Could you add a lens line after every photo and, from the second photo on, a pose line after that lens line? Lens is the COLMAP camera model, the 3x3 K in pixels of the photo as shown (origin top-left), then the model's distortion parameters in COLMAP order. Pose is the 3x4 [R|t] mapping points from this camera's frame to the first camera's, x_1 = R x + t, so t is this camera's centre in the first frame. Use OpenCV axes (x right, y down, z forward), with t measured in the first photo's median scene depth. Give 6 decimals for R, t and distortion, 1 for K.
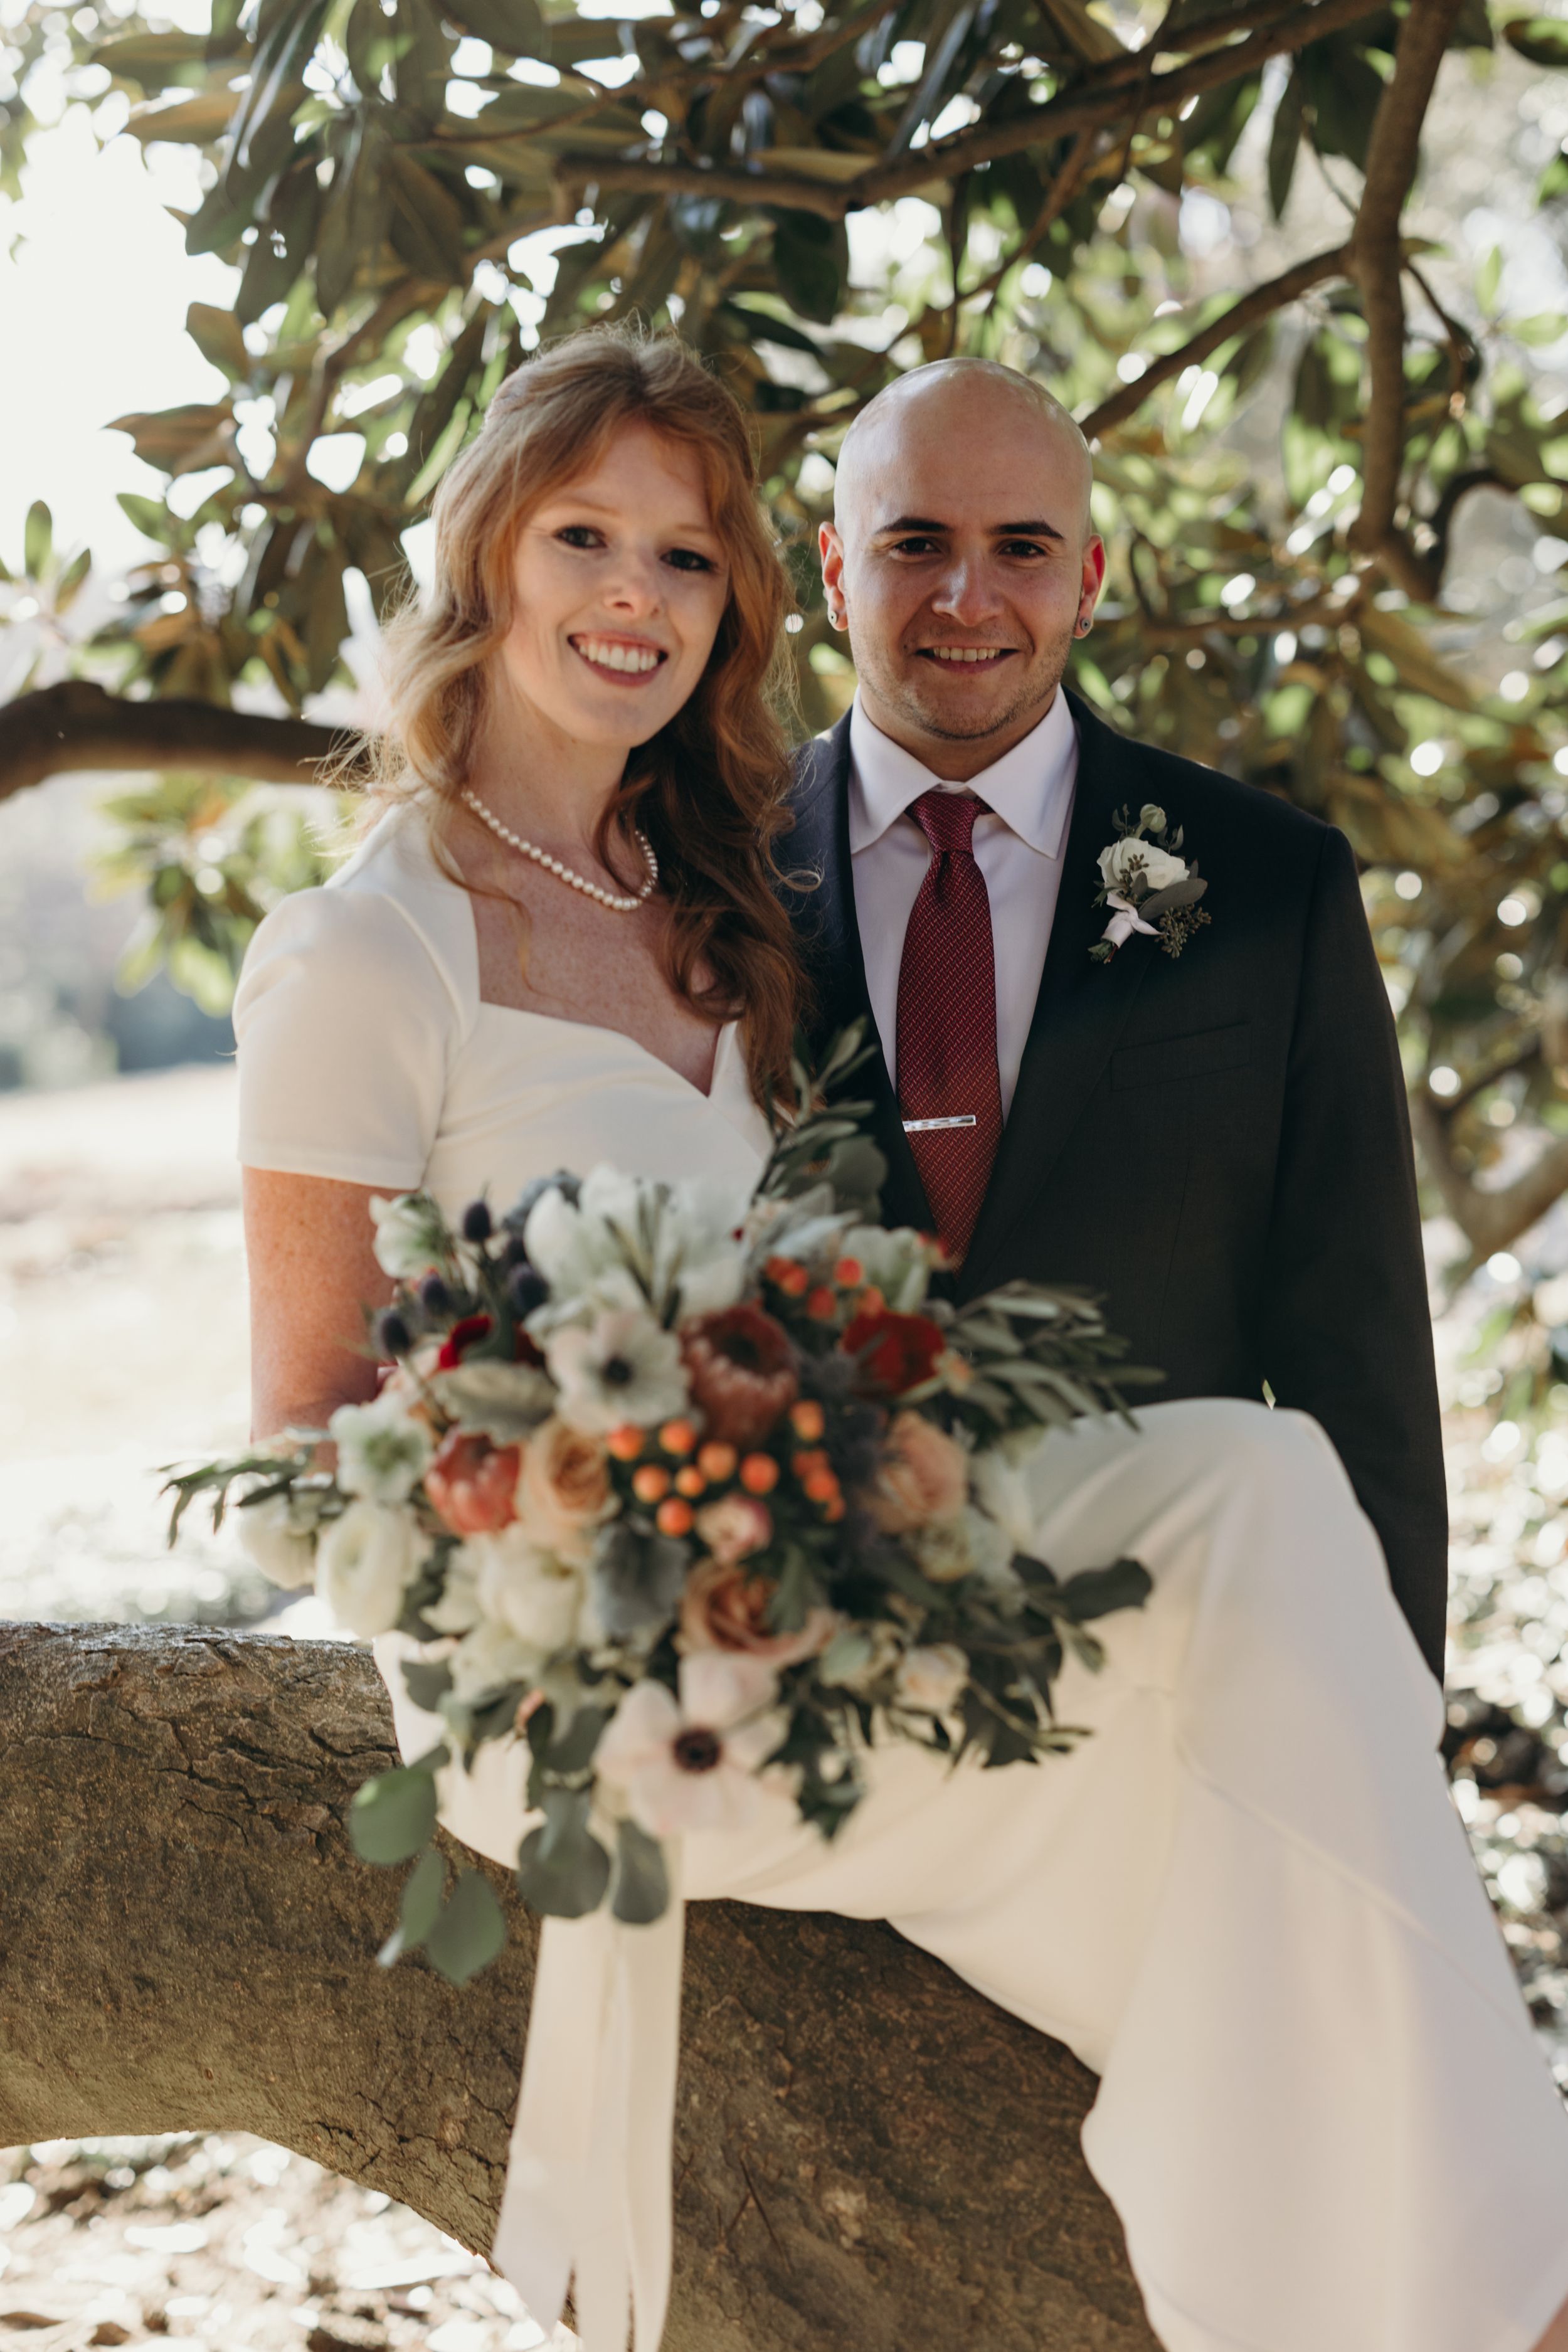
lens RADIAL K [[3750.3, 0, 784.0], [0, 3750.3, 1176.0], [0, 0, 1]] dist [-0.011084, 0.050997]
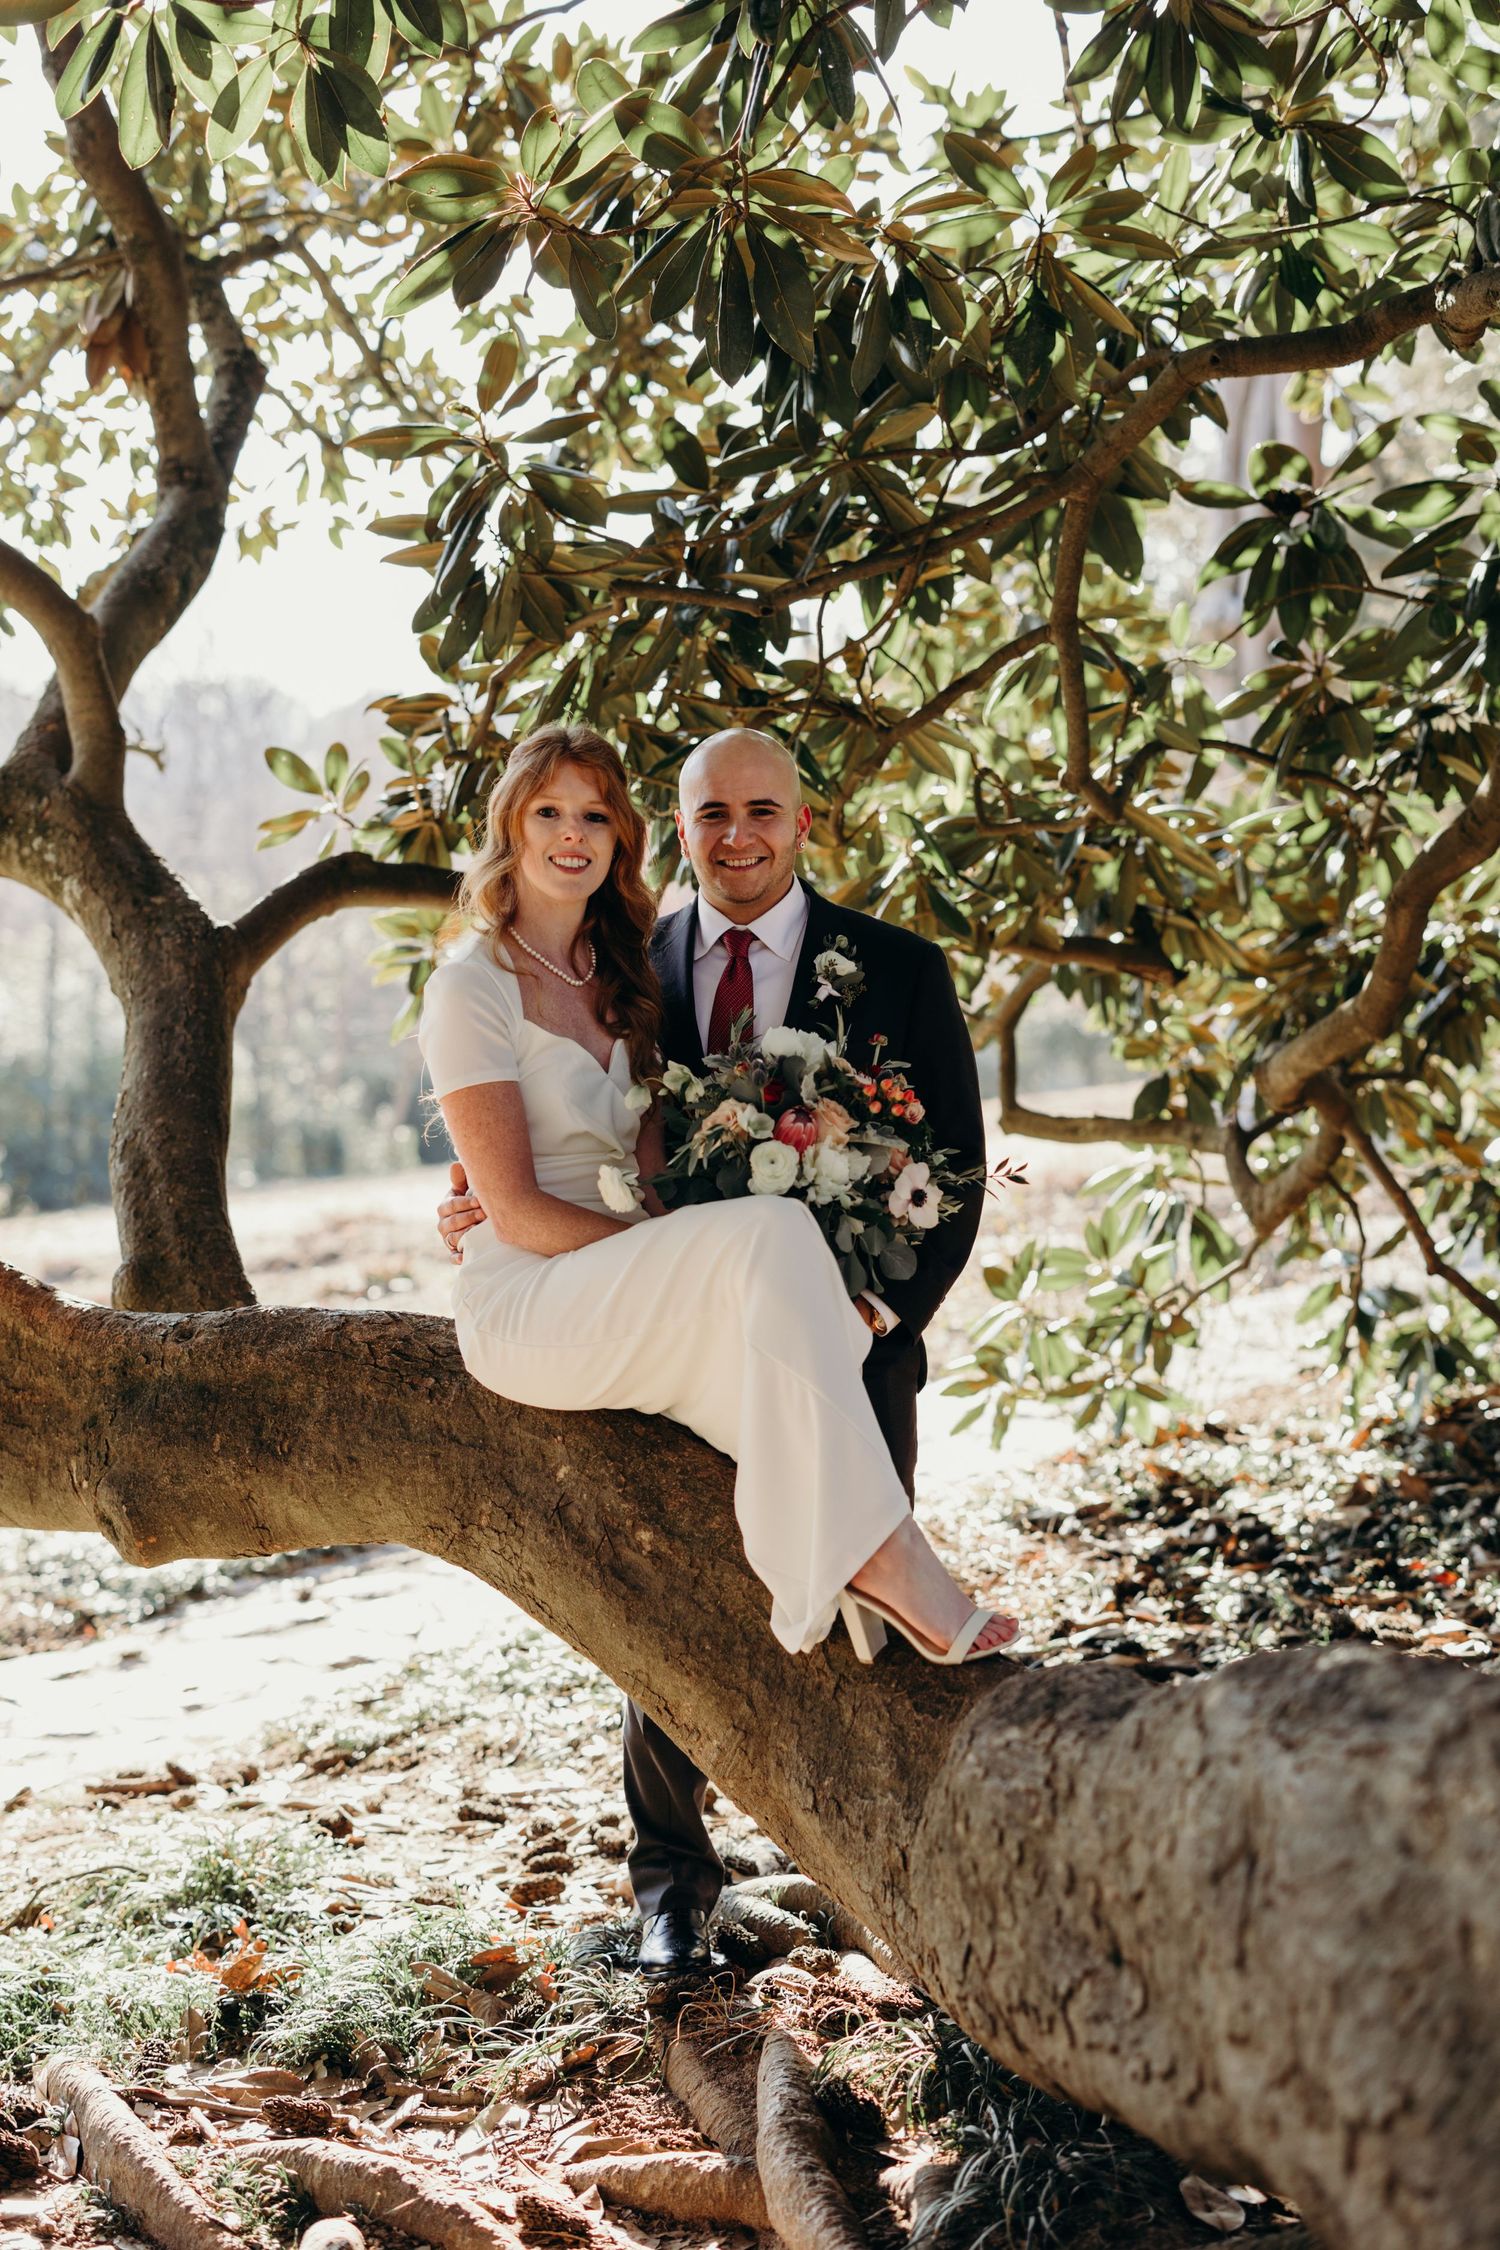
lens RADIAL K [[3587.6, 0, 750.0], [0, 3587.6, 1125.0], [0, 0, 1]] dist [-0.011084, 0.050997]
pose [[0.996103, 0.017196, -0.086507, 0.224098], [-0.020838, 0.998926, -0.041377, 0.092461], [0.085703, 0.043018, 0.995392, -1.010577]]
